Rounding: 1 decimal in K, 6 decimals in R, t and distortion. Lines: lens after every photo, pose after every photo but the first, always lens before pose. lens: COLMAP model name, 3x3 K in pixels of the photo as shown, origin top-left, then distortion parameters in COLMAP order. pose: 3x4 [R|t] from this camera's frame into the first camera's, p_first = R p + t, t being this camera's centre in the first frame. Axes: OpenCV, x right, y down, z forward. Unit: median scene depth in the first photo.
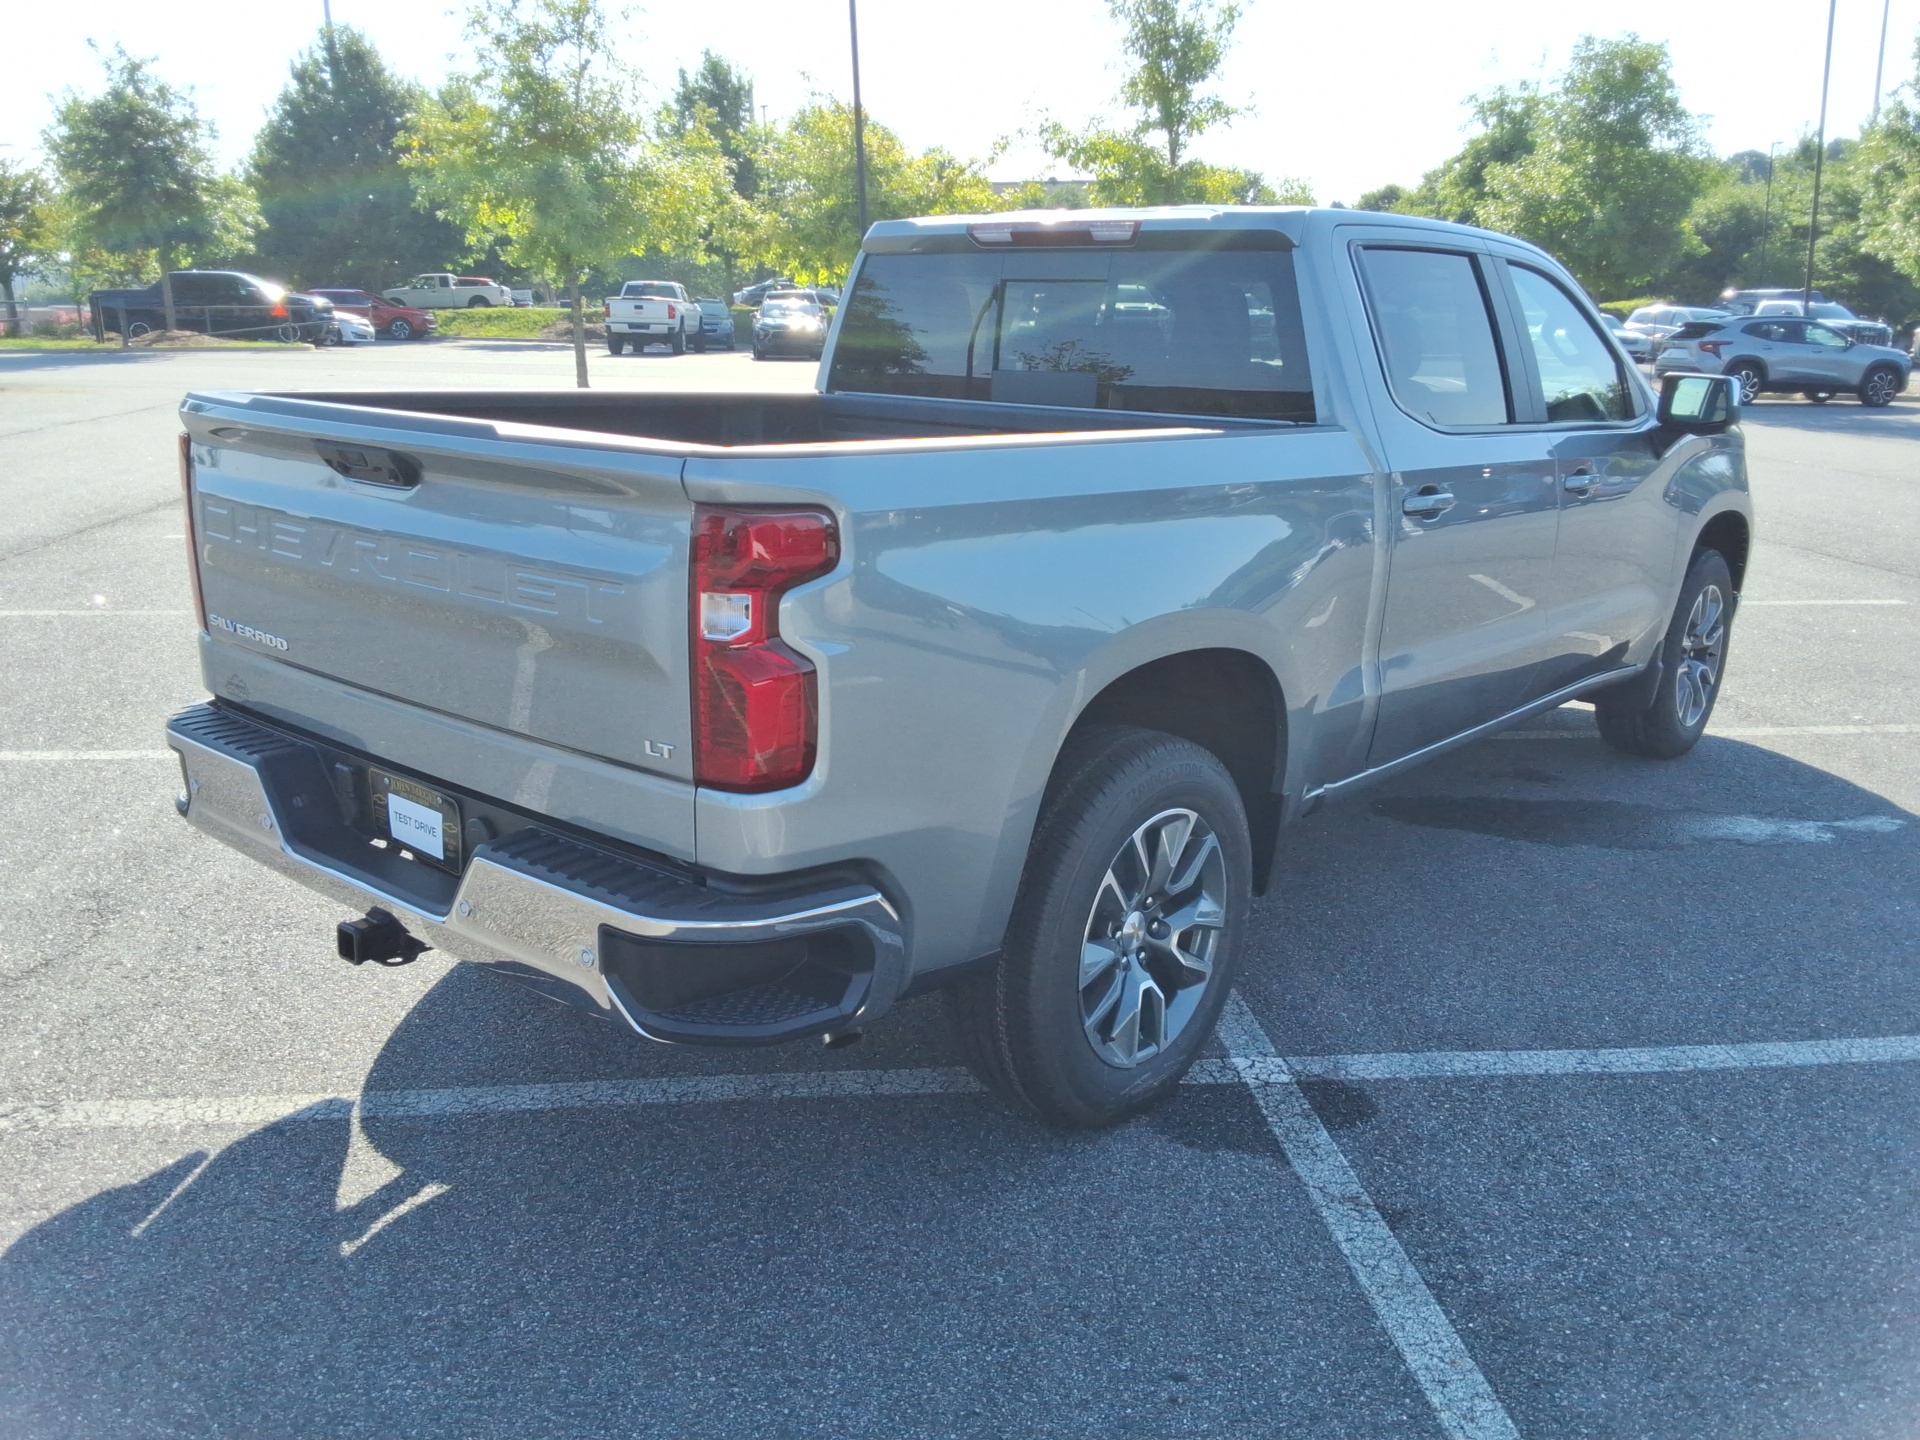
lens RADIAL K [[1551.2, 0, 965.2], [0, 1551.2, 709.1], [0, 0, 1]] dist [0.128283, -0.215020]
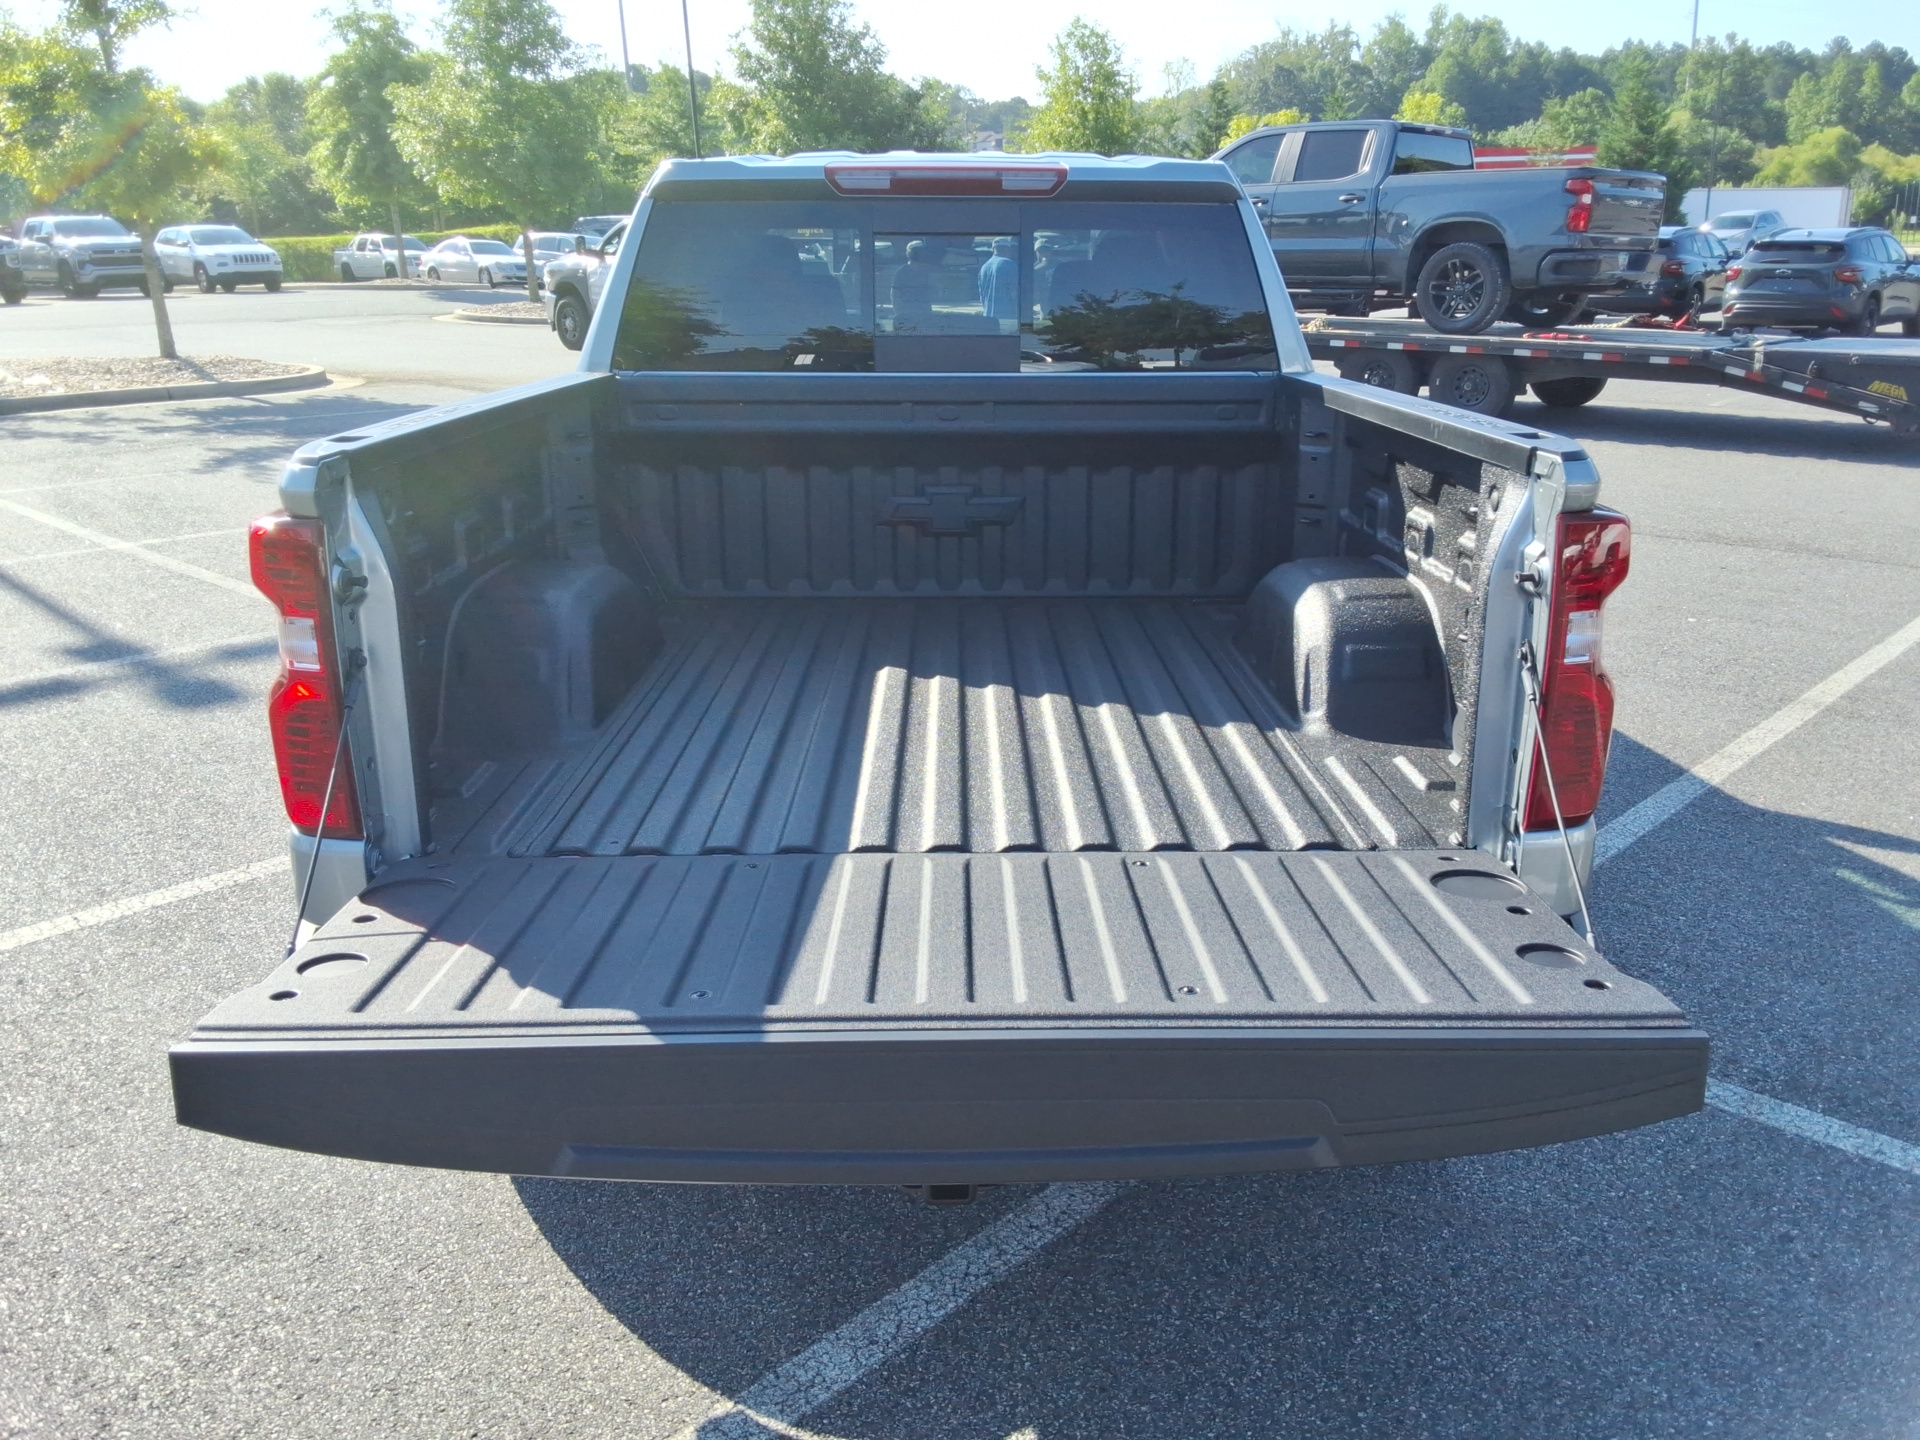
lens RADIAL K [[1551.4, 0, 964.8], [0, 1551.4, 712.7], [0, 0, 1]] dist [0.113426, -0.188716]
pose [[0.750278, -0.207992, 0.627552, -0.642143], [0.177601, 0.977740, 0.111724, -0.116866], [-0.636821, 0.027630, 0.770517, 0.346474]]
